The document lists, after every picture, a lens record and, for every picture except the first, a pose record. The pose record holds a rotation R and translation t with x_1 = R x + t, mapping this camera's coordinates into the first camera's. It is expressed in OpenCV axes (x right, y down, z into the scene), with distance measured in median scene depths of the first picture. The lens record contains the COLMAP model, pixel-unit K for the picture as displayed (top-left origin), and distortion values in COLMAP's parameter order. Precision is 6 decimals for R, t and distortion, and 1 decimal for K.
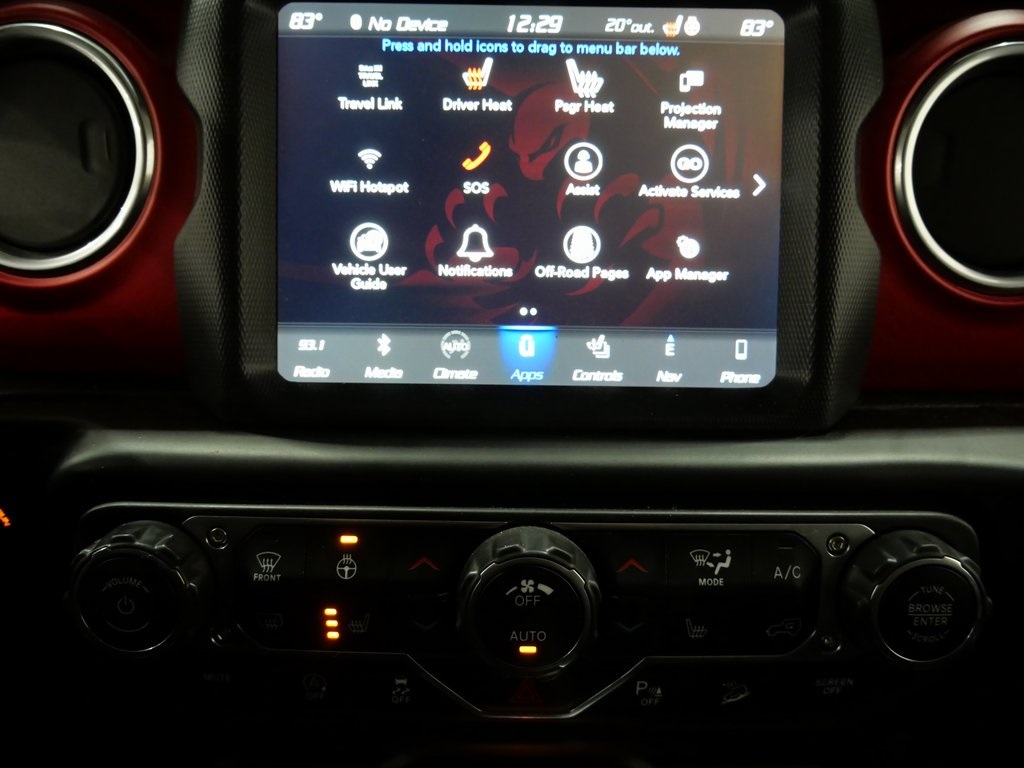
lens RADIAL K [[734.1, 0, 511.7], [0, 734.1, 390.8], [0, 0, 1]] dist [-0.035449, 0.005367]
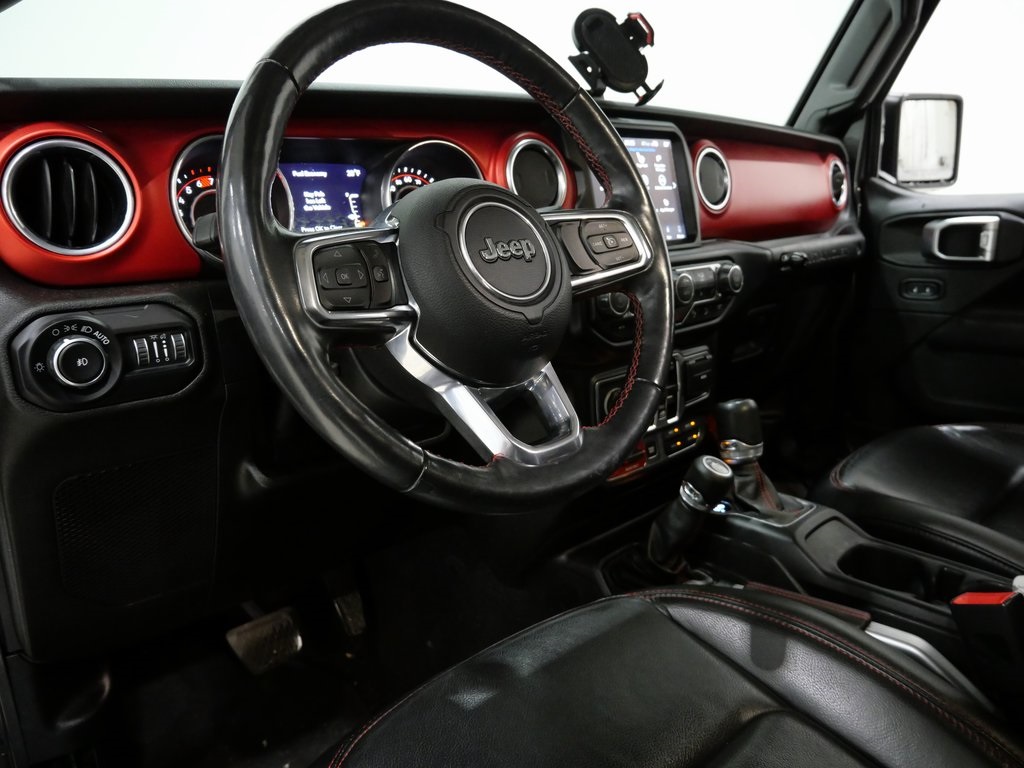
lens RADIAL K [[734.1, 0, 508.9], [0, 734.1, 389.0], [0, 0, 1]] dist [-0.035449, 0.005367]
pose [[0.735969, -0.203881, 0.645587, -3.000857], [0.227858, 0.972541, 0.047377, 0.376434], [-0.637519, 0.112234, 0.762216, -1.244759]]
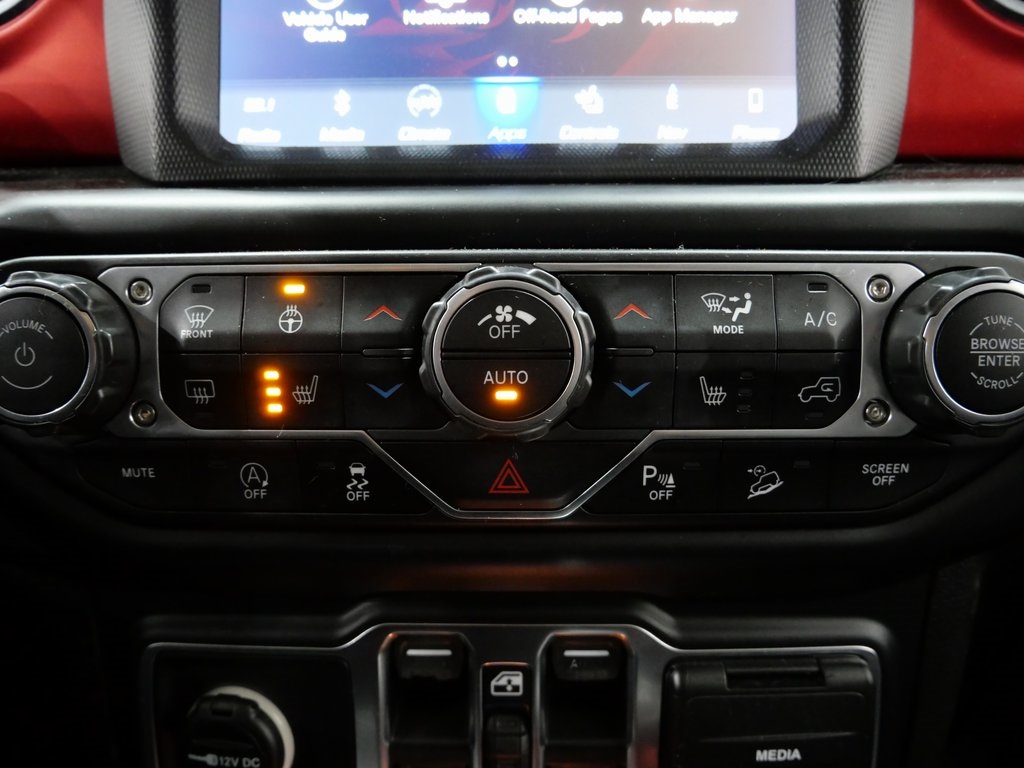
lens RADIAL K [[791.4, 0, 509.4], [0, 791.4, 384.0], [0, 0, 1]] dist [-0.033041, 0.005542]
pose [[0.999747, -0.016004, -0.015805, 0.034395], [0.014885, 0.997536, -0.068564, 0.345529], [0.016863, 0.068312, 0.997522, 0.097274]]
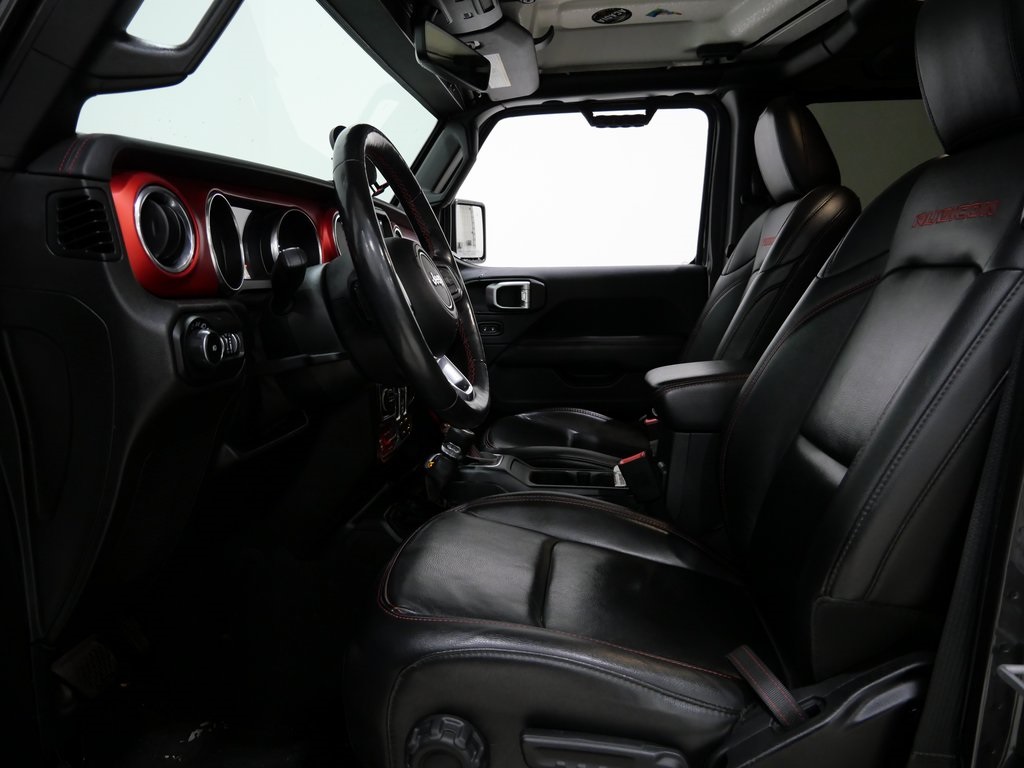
lens RADIAL K [[734.1, 0, 514.5], [0, 734.1, 377.5], [0, 0, 1]] dist [-0.035449, 0.005367]
pose [[0.101728, -0.154455, 0.982749, -5.213585], [0.272630, 0.954381, 0.121776, 0.207956], [-0.956726, 0.255539, 0.139196, -0.423329]]
